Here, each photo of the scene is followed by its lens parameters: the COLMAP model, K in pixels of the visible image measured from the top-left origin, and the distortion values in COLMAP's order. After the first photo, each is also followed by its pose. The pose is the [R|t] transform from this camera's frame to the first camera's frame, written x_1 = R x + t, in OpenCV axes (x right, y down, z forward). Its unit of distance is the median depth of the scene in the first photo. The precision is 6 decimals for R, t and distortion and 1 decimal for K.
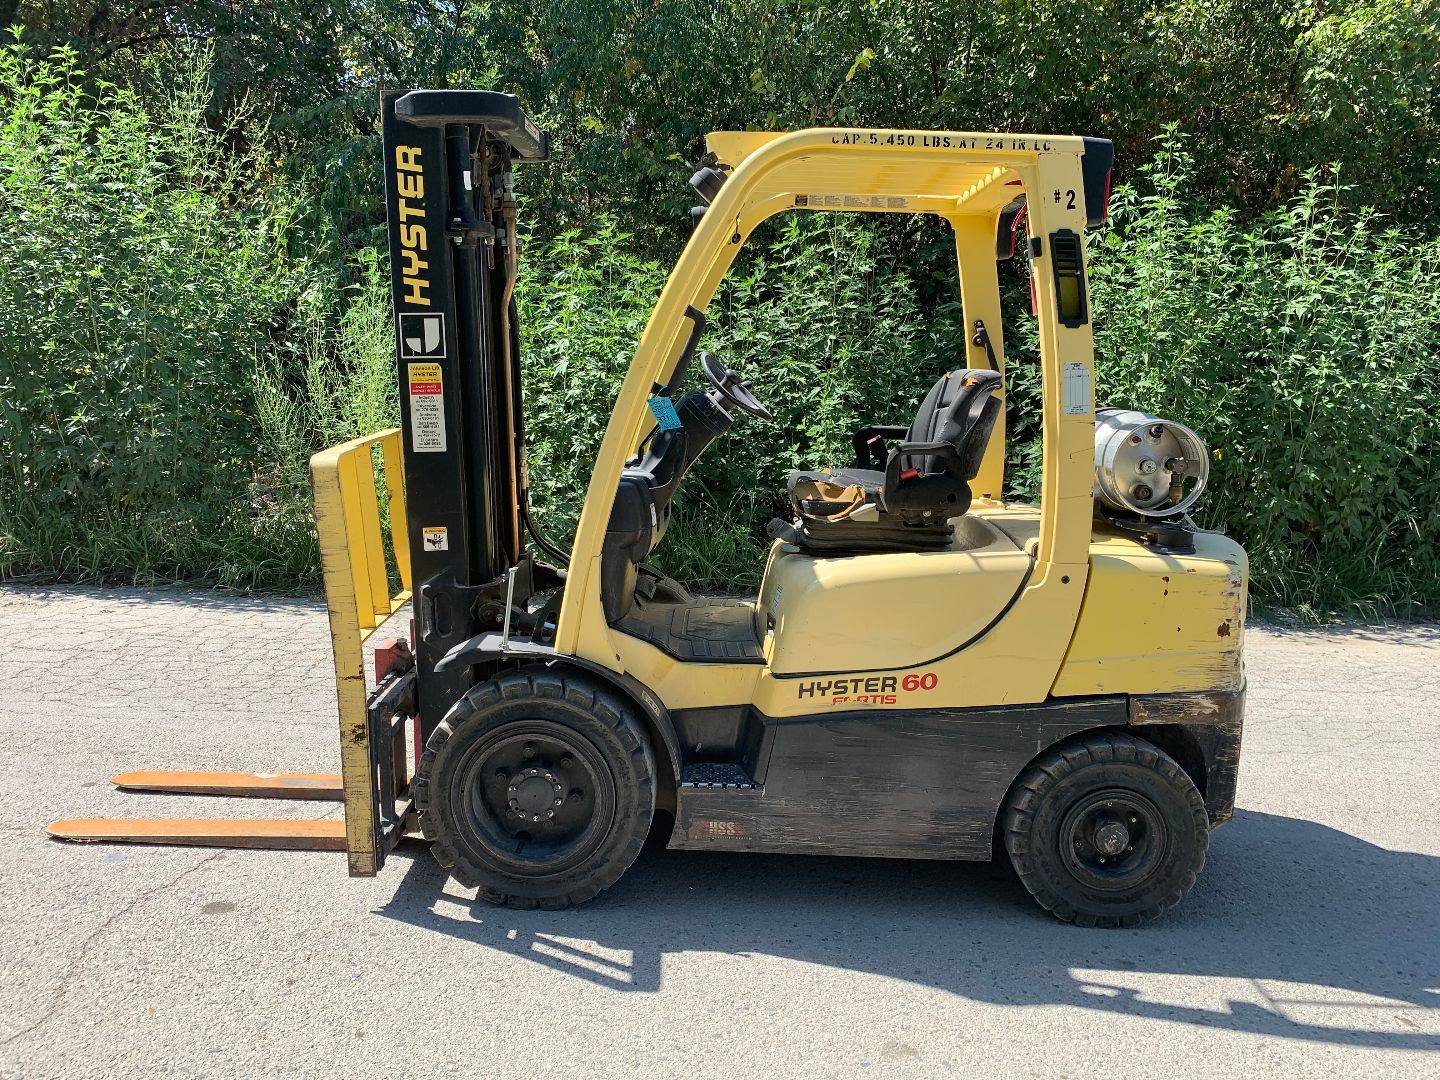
lens RADIAL K [[1111.2, 0, 717.6], [0, 1111.2, 534.6], [0, 0, 1]] dist [0.008960, -0.002127]
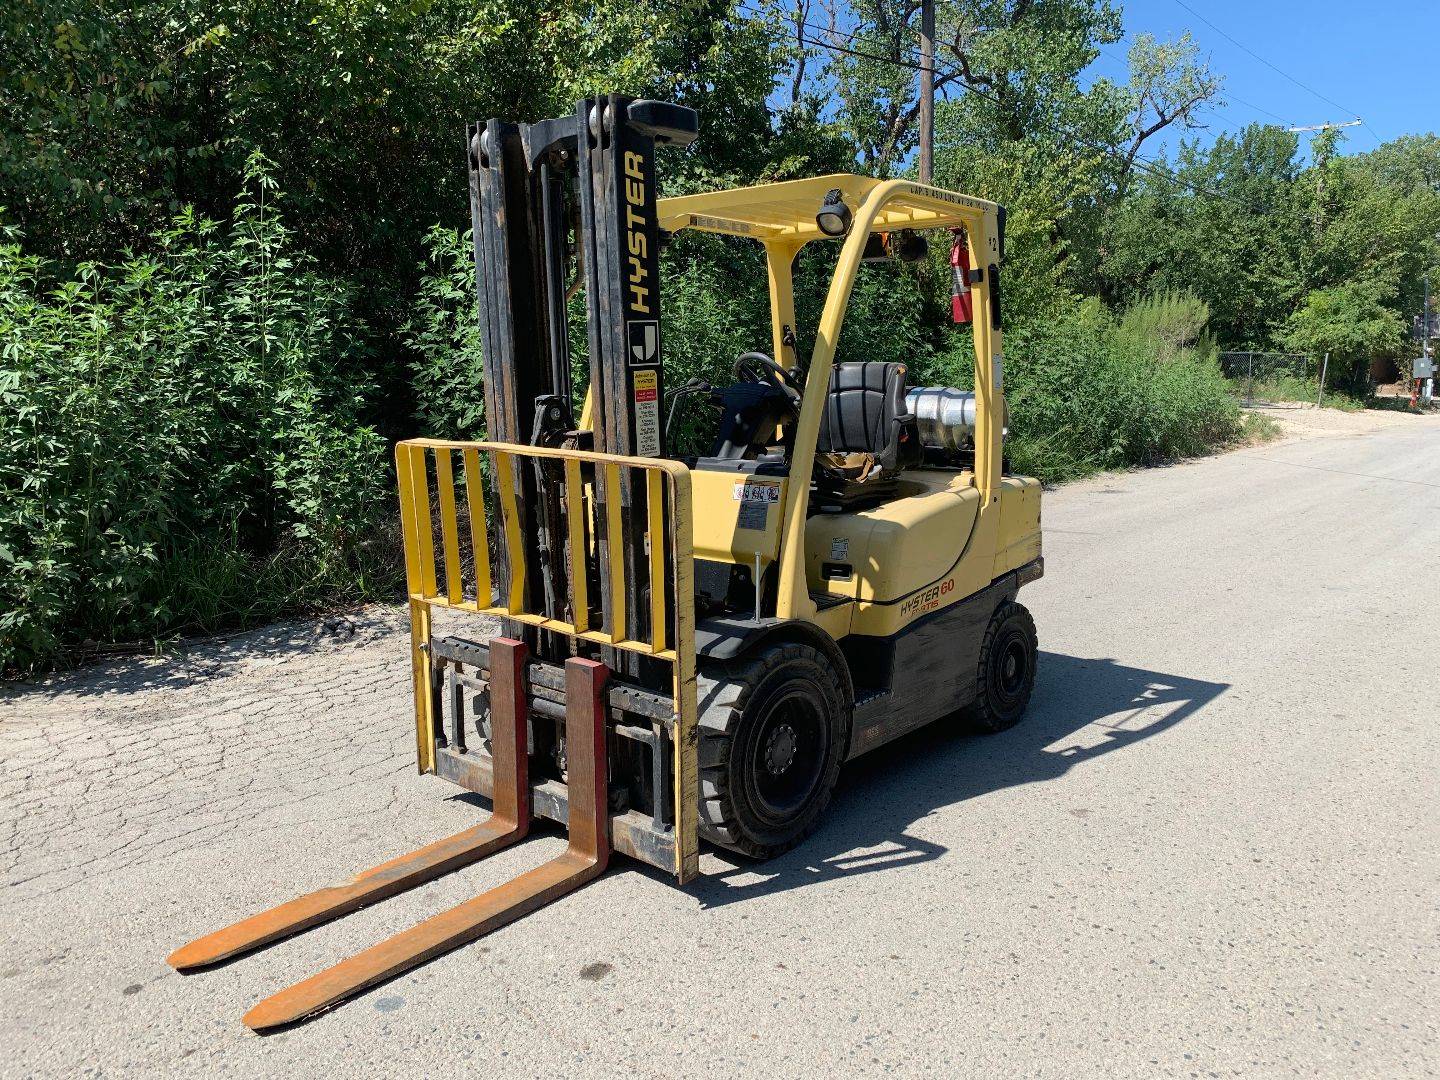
lens RADIAL K [[1065.8, 0, 720.0], [0, 1065.8, 540.0], [0, 0, 1]] dist [0.047234, -0.001425]
pose [[0.651532, -0.151019, 0.743438, -0.465153], [0.140276, 0.987069, 0.077574, -0.032559], [-0.745539, 0.053744, 0.664291, 0.150357]]
